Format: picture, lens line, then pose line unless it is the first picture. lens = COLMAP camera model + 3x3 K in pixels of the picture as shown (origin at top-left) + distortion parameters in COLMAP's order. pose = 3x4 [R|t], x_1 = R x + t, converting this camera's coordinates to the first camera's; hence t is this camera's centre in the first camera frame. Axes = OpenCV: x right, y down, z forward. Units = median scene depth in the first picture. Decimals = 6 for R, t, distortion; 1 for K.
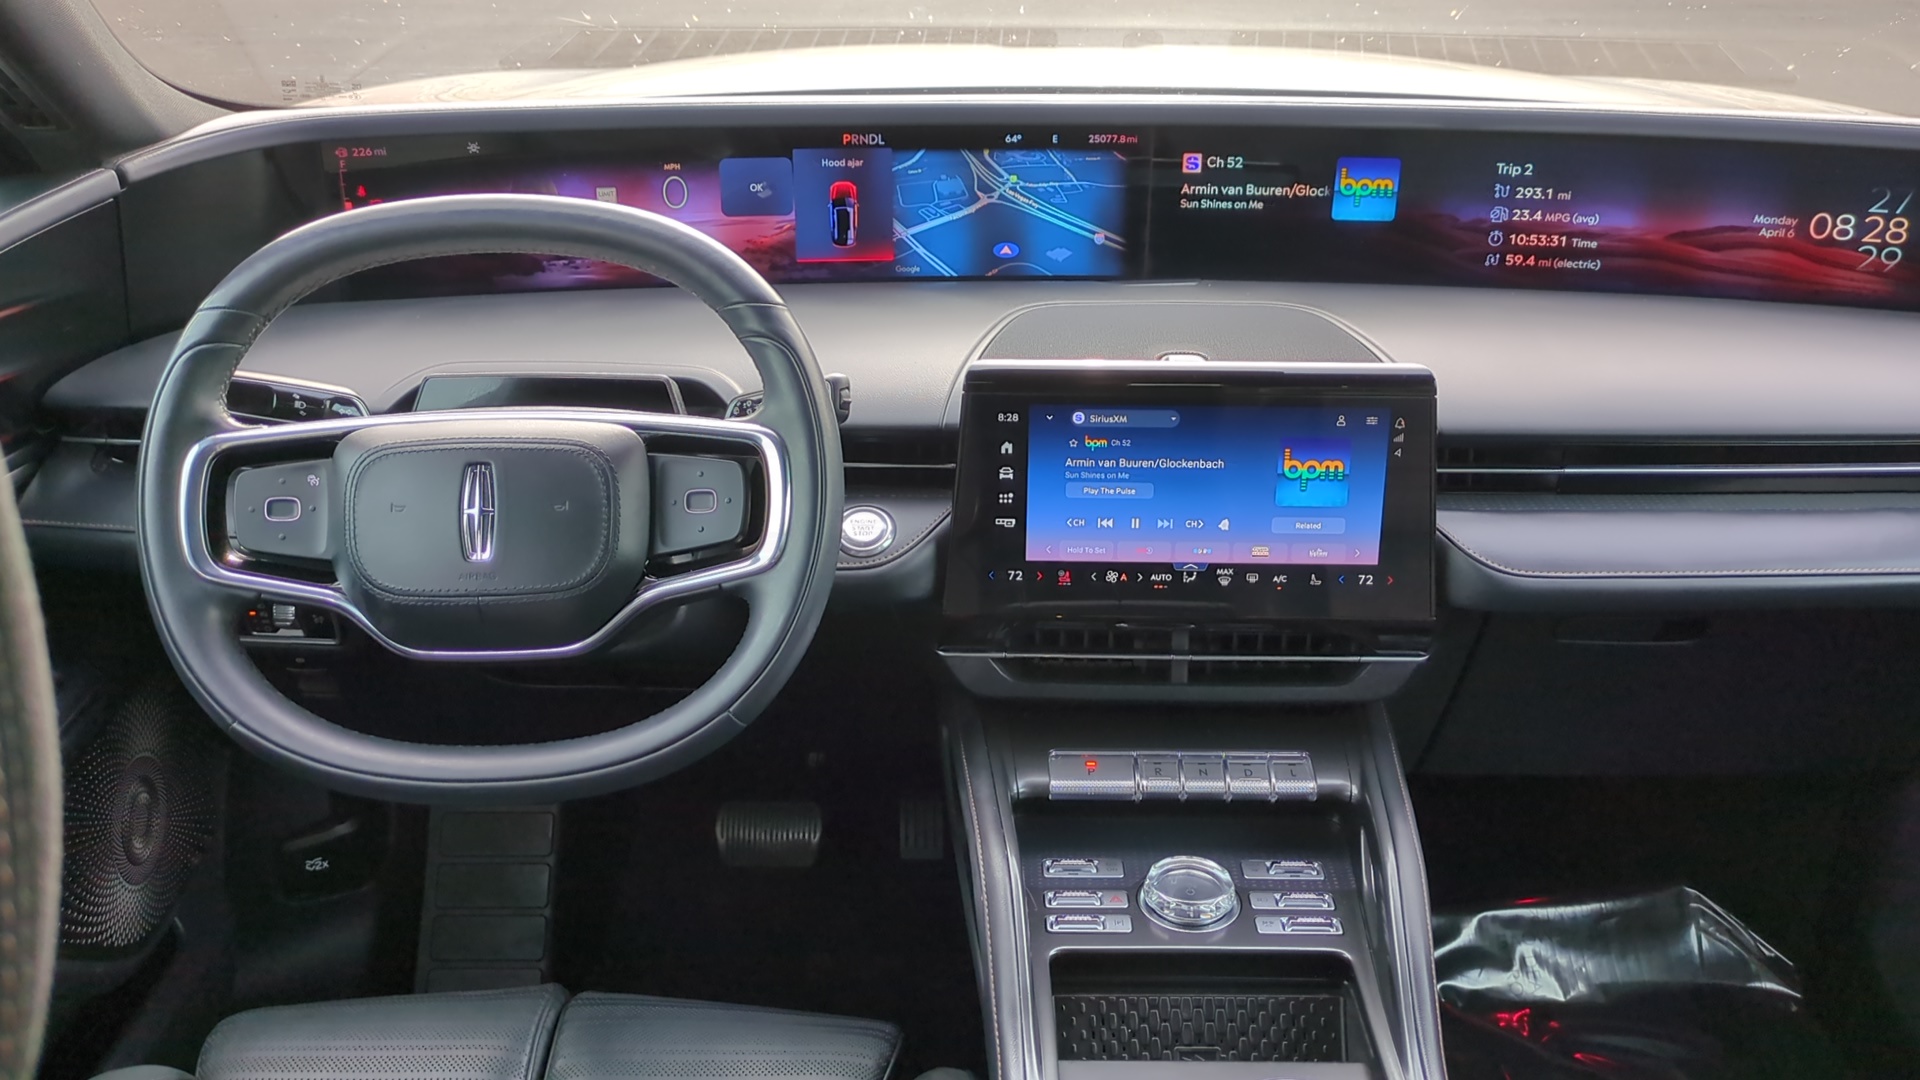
lens RADIAL K [[1632.4, 0, 970.3], [0, 1632.4, 542.7], [0, 0, 1]] dist [0.083244, -0.105038]
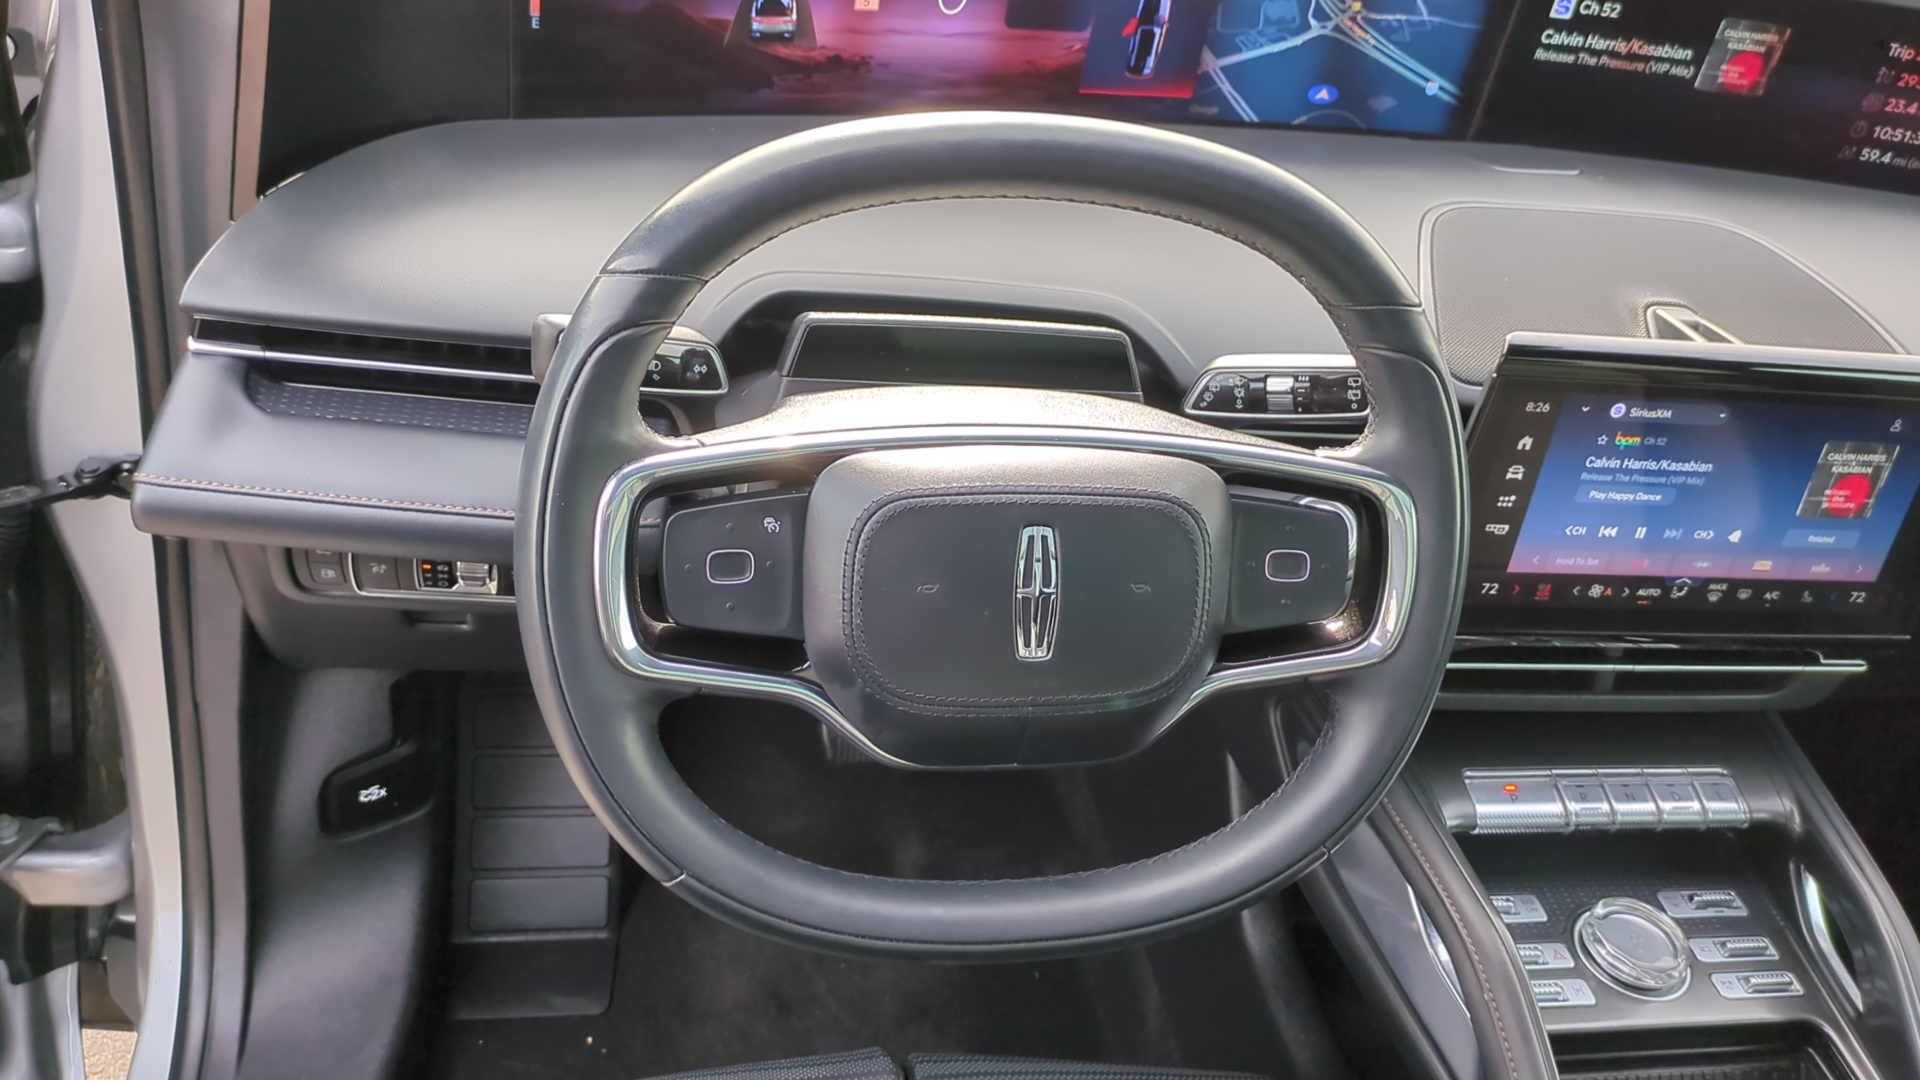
lens RADIAL K [[1632.4, 0, 970.3], [0, 1632.4, 542.7], [0, 0, 1]] dist [0.083244, -0.105038]
pose [[0.972725, 0.017832, 0.231276, -0.407154], [-0.069714, 0.973422, 0.218153, -0.159793], [-0.221239, -0.228326, 0.948114, 0.279448]]
